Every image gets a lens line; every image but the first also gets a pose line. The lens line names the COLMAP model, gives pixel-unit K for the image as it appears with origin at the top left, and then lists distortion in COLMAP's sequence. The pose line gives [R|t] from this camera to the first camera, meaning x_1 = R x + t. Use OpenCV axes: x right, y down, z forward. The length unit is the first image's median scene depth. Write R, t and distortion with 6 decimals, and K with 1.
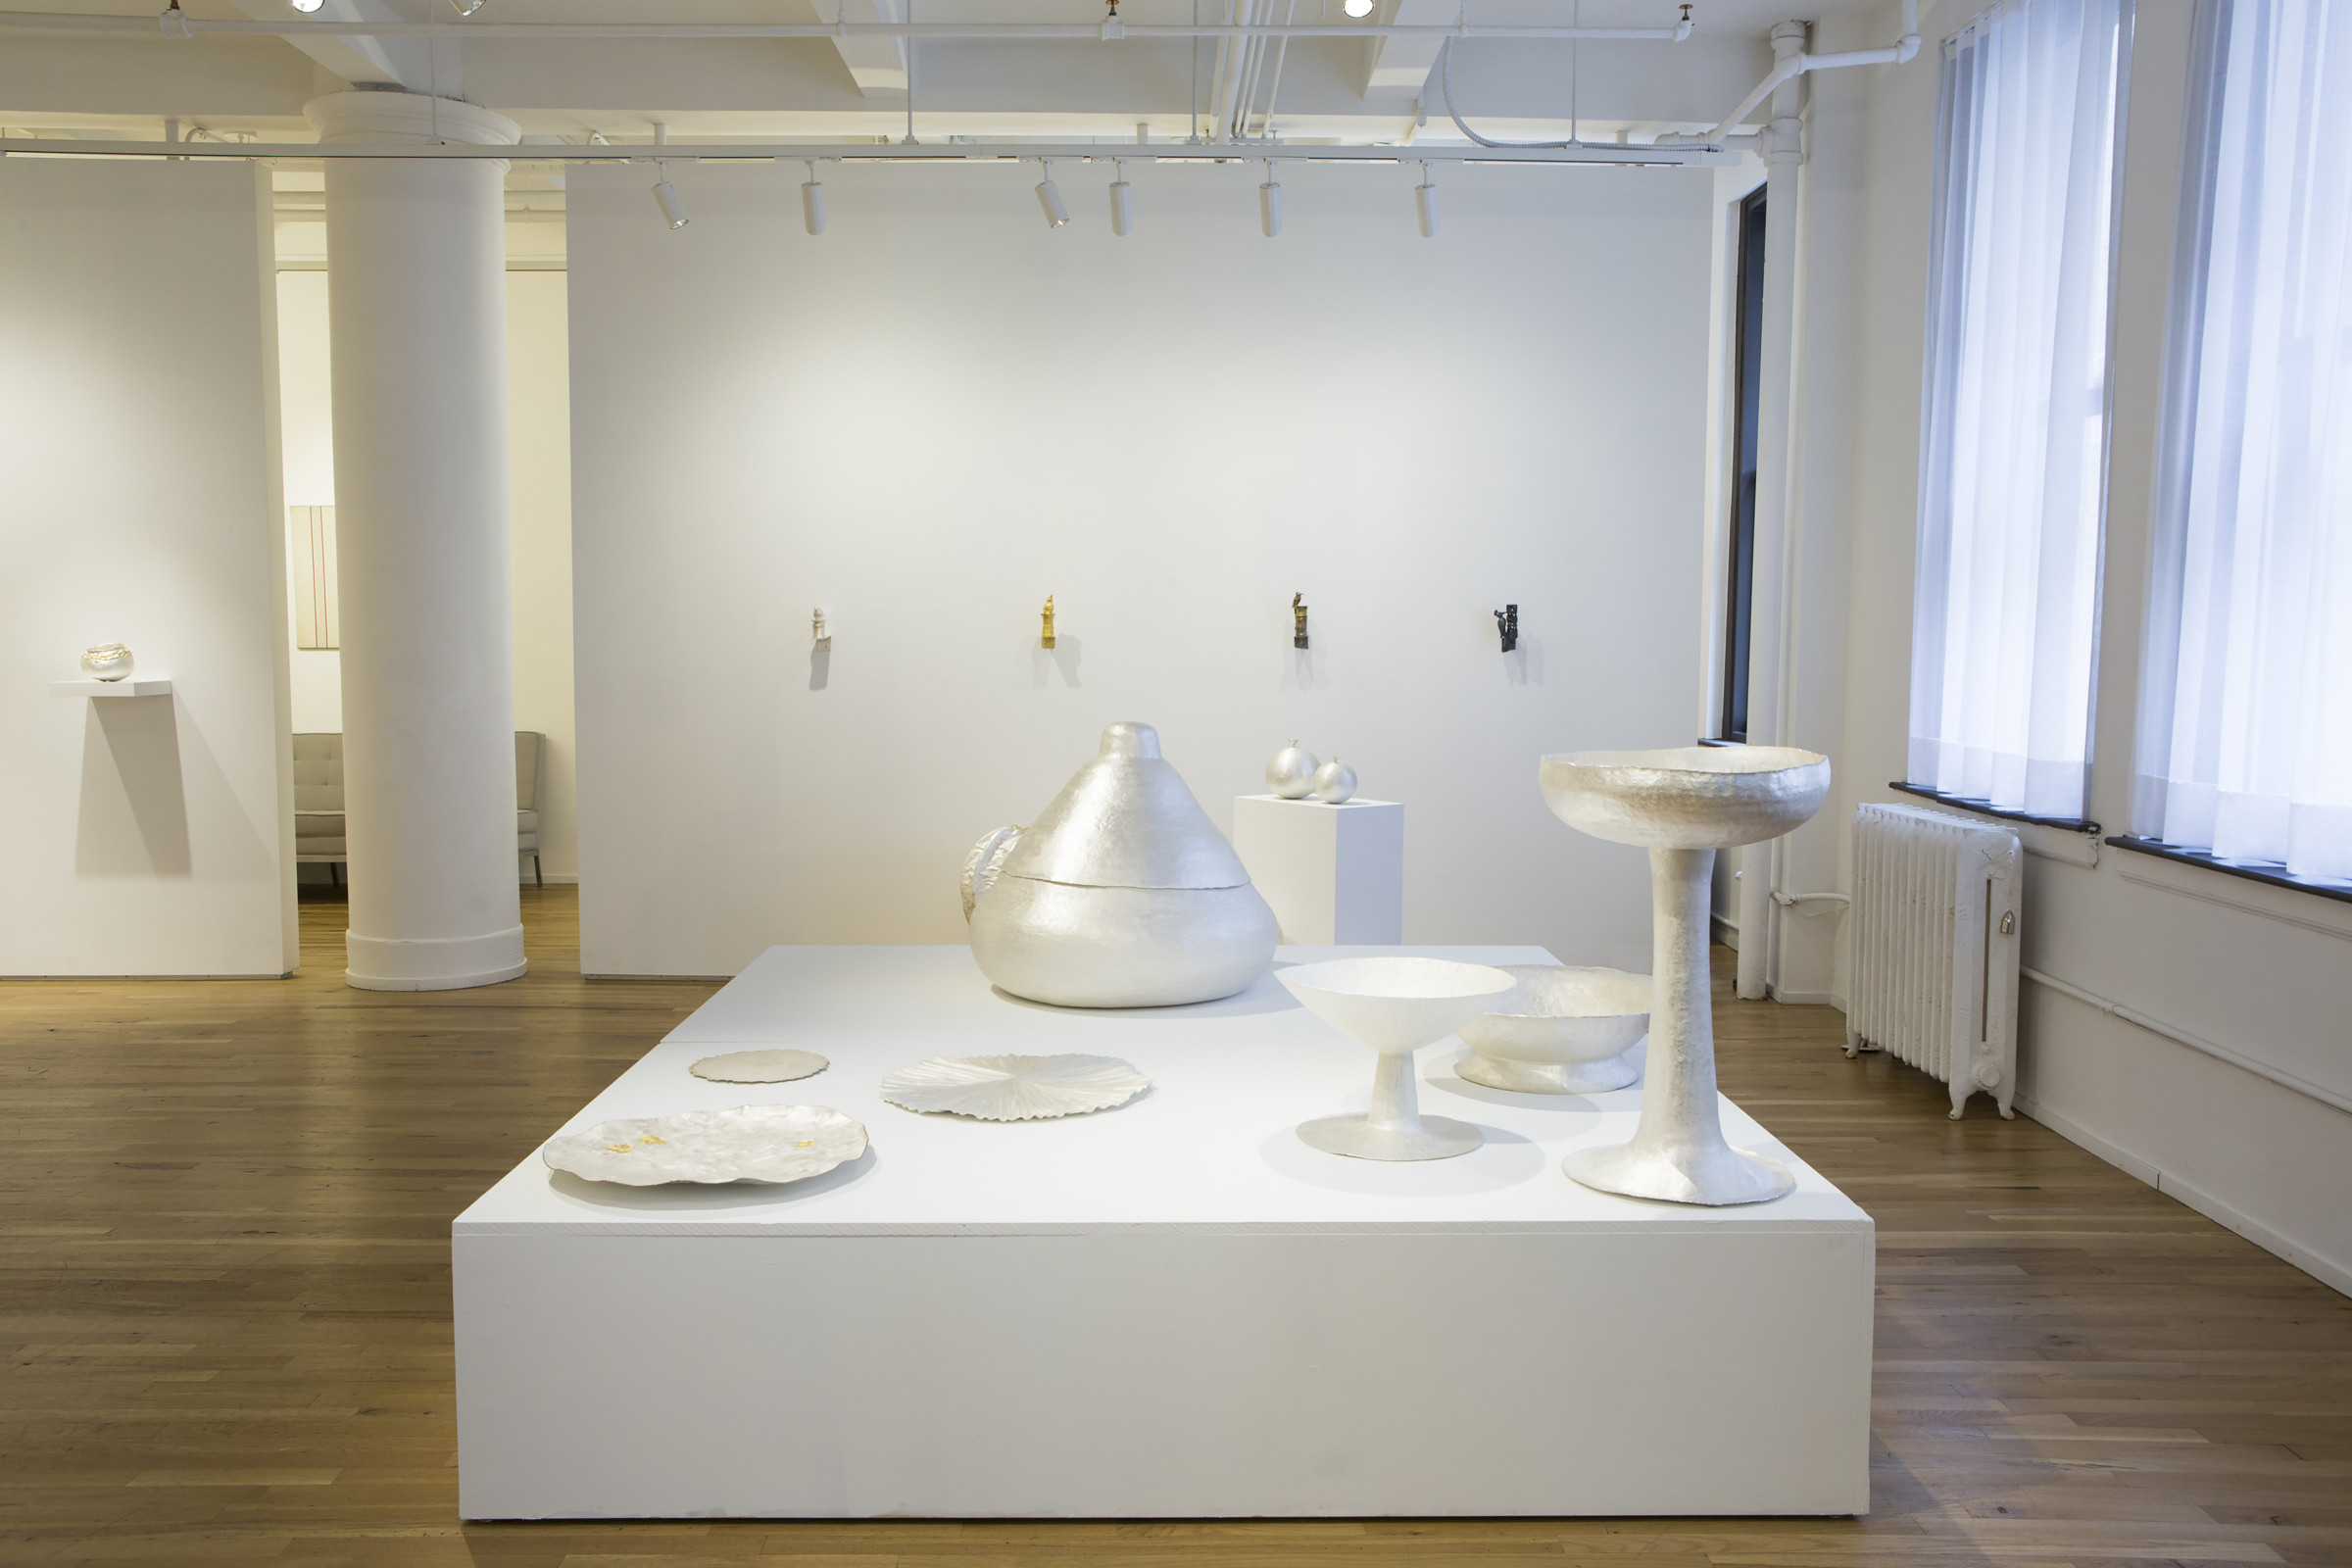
lens RADIAL K [[1902.9, 0, 1176.0], [0, 1902.9, 784.0], [0, 0, 1]] dist [-0.106525, 0.114271]
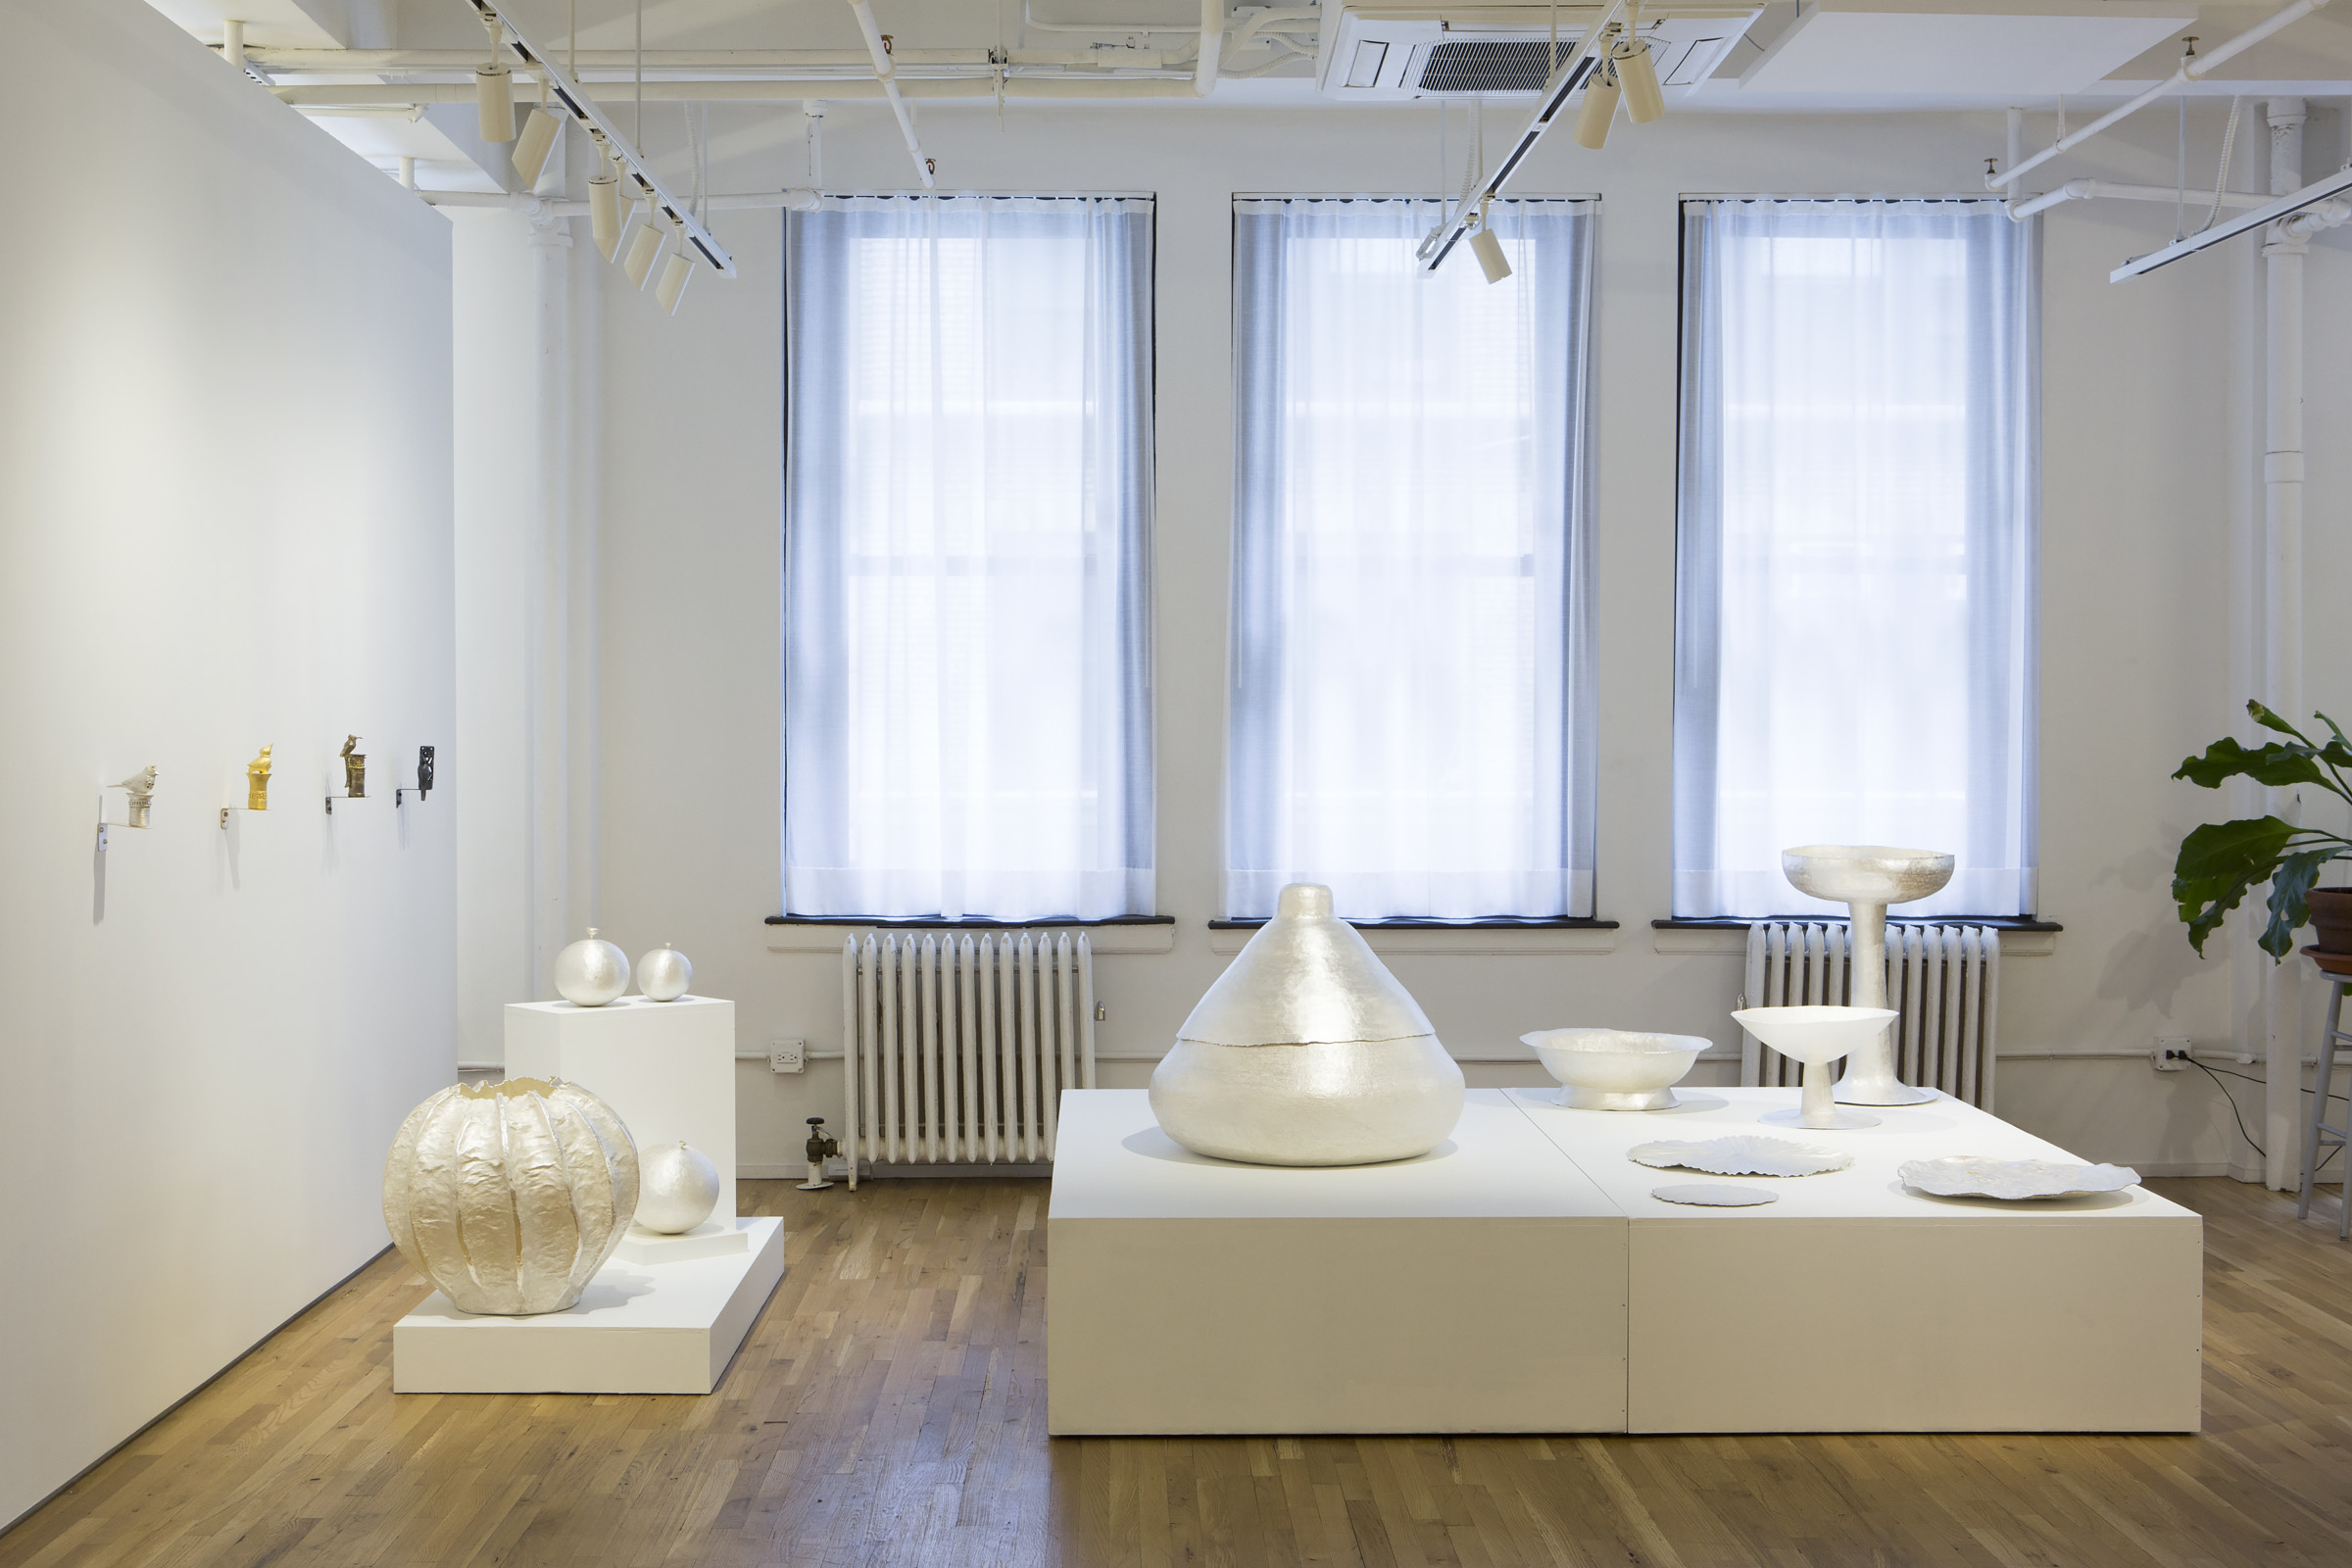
lens RADIAL K [[2950.8, 0, 1176.0], [0, 2950.8, 784.0], [0, 0, 1]] dist [-0.036101, 0.000412]
pose [[0.012893, -0.029398, 0.999485, -1.035839], [0.092247, 0.995340, 0.028087, -0.085390], [-0.995653, 0.091837, 0.015544, 0.678886]]
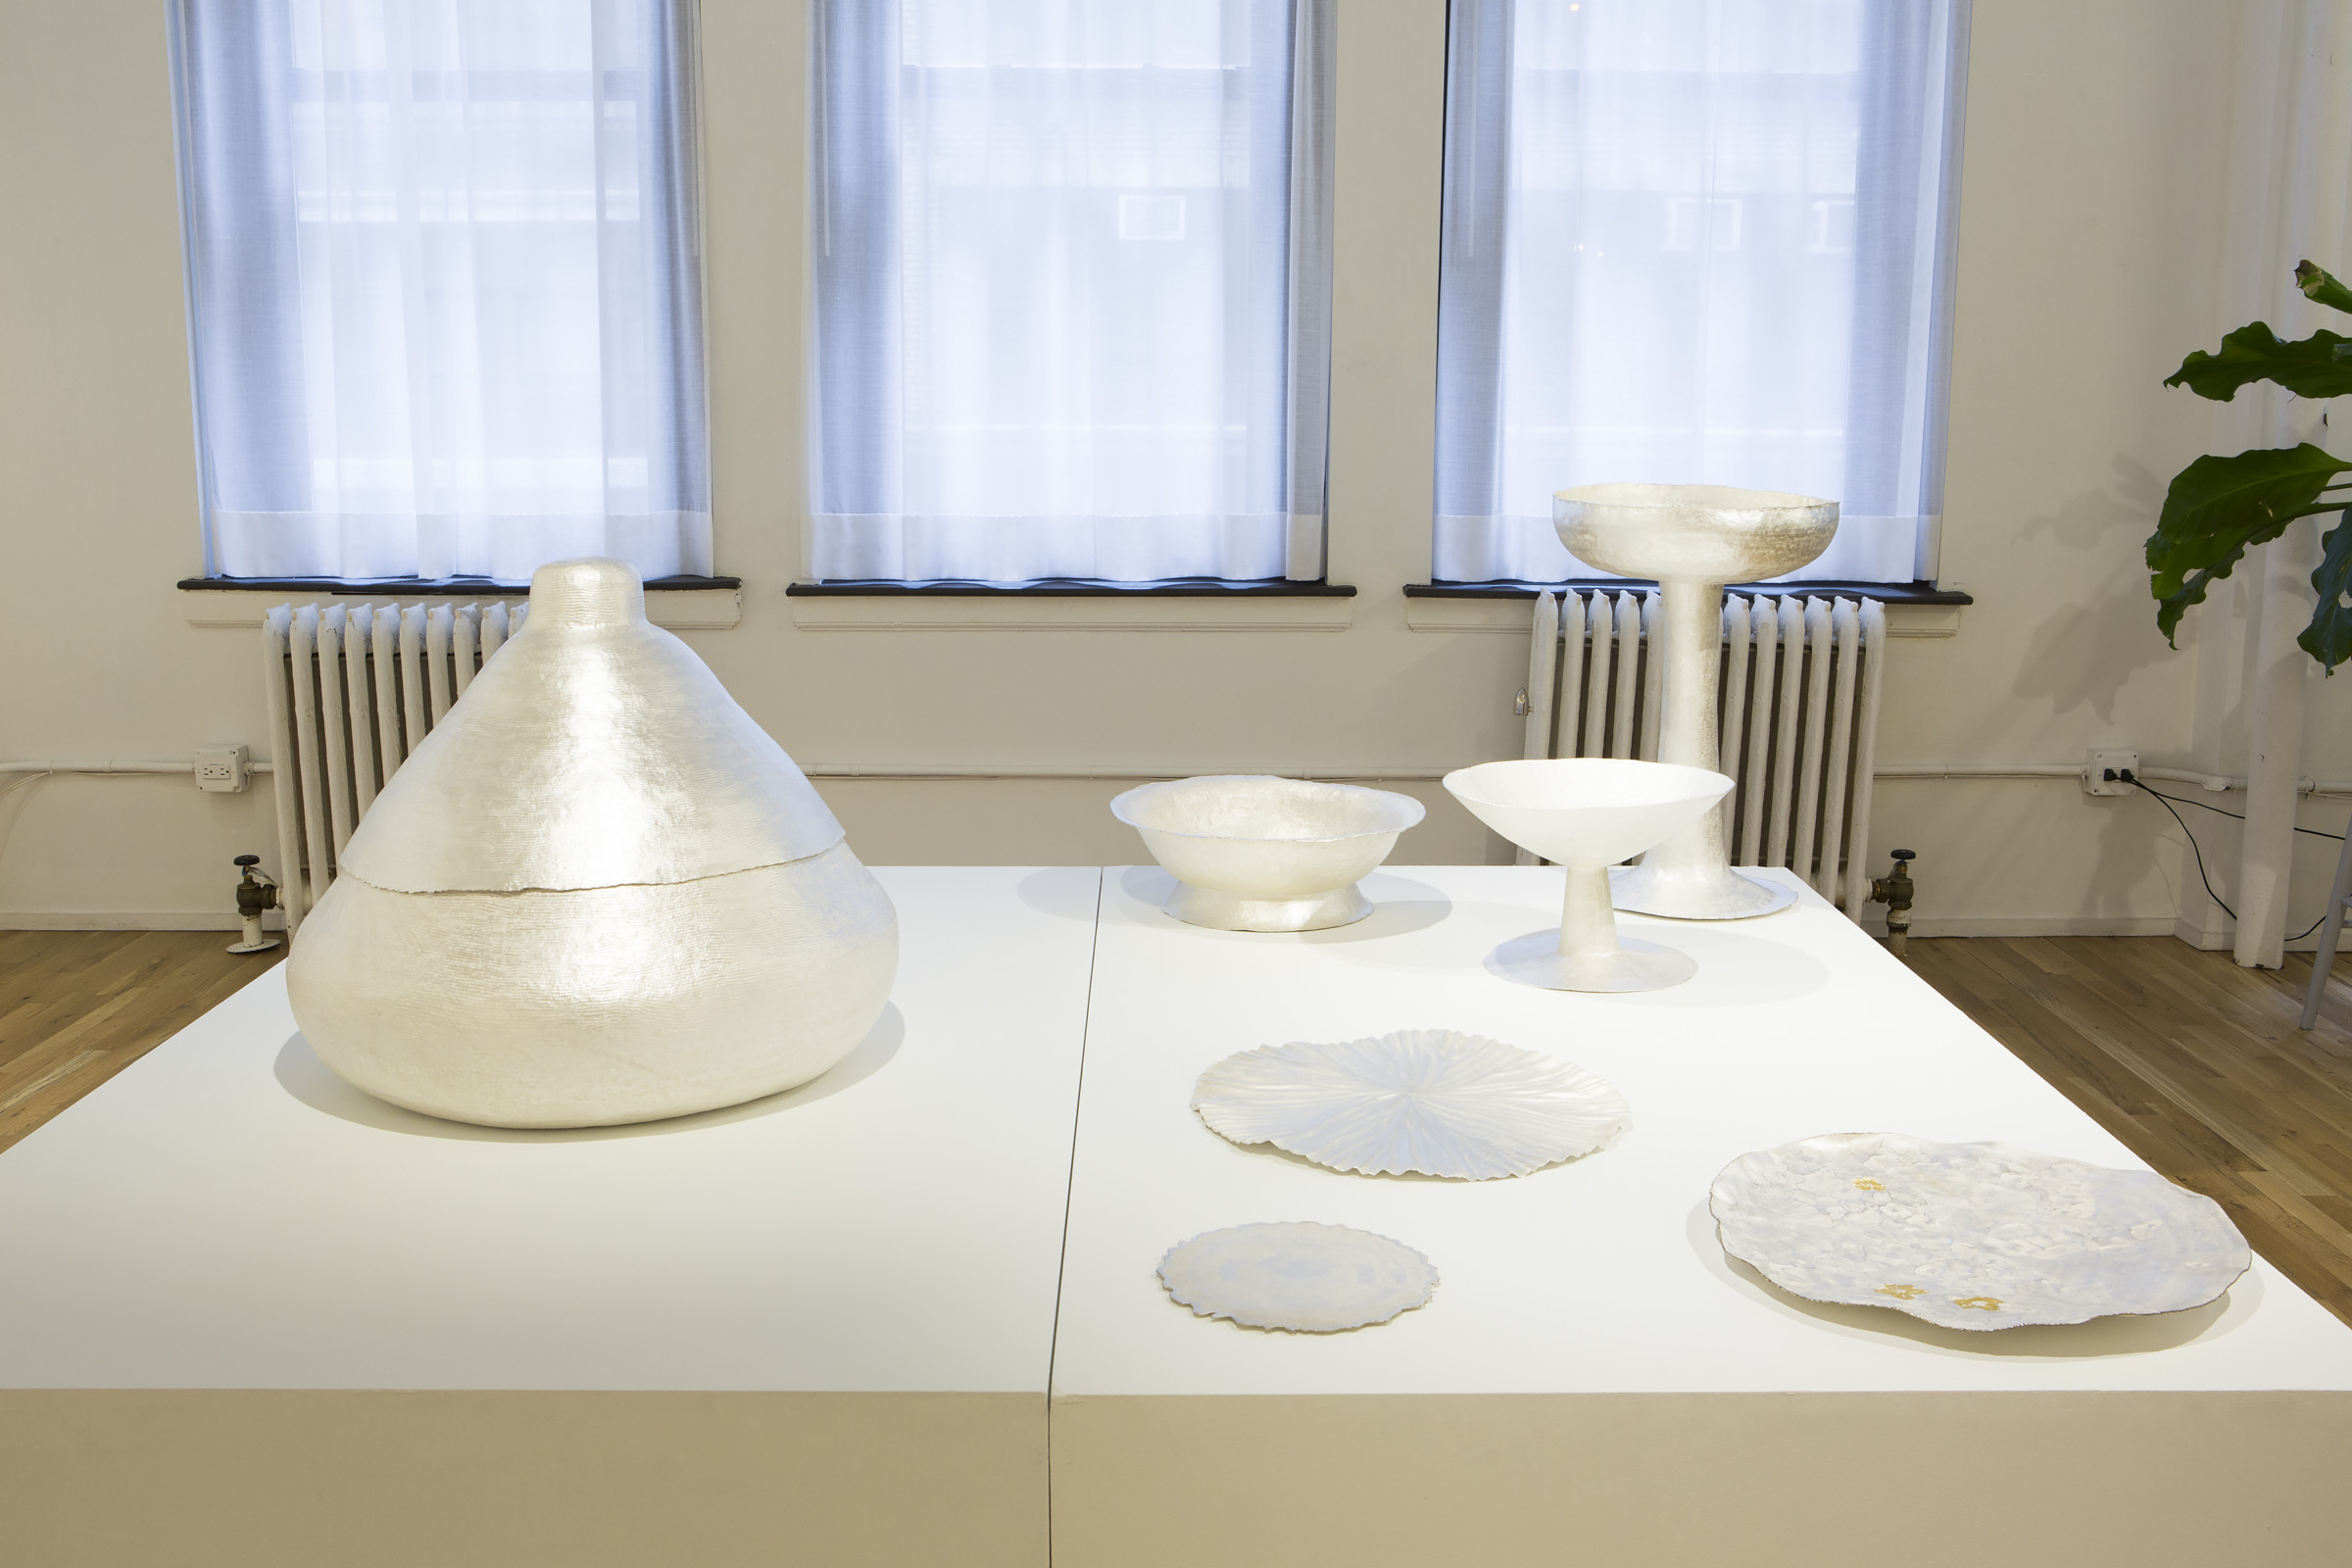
lens RADIAL K [[2315.2, 0, 1176.0], [0, 2315.2, 784.0], [0, 0, 1]] dist [-0.102405, 0.173981]
pose [[0.018338, -0.183852, 0.982783, -0.423536], [0.089791, 0.979279, 0.181521, -0.044374], [-0.995792, 0.084917, 0.034466, 0.537185]]
